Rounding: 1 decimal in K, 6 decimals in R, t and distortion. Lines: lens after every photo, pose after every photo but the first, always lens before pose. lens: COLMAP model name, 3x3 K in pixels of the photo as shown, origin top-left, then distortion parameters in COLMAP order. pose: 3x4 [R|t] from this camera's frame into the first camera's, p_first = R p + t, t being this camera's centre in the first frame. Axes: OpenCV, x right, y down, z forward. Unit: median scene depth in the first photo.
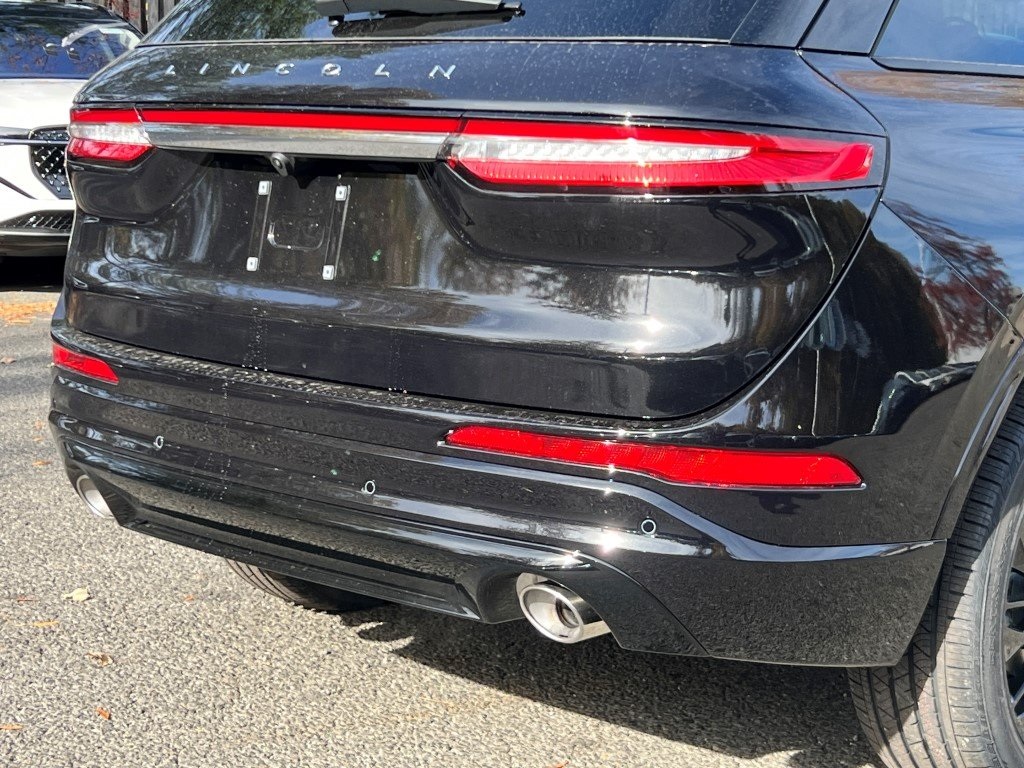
lens RADIAL K [[1798.3, 0, 511.5], [0, 1798.3, 394.9], [0, 0, 1]] dist [0.216388, 0.000000]
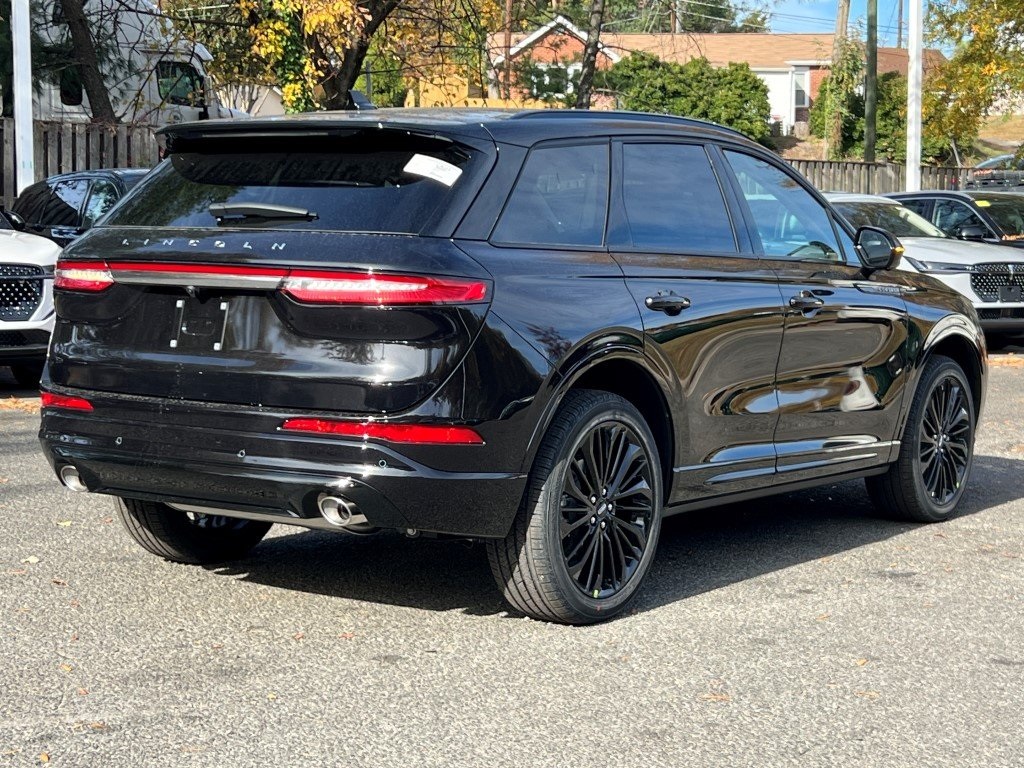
lens RADIAL K [[1798.3, 0, 522.7], [0, 1798.3, 387.3], [0, 0, 1]] dist [0.216388, 0.000000]
pose [[0.990686, -0.006989, 0.135988, -0.042697], [0.017159, 0.997129, -0.073758, 0.129266], [-0.135081, 0.075405, 0.987961, -0.997353]]
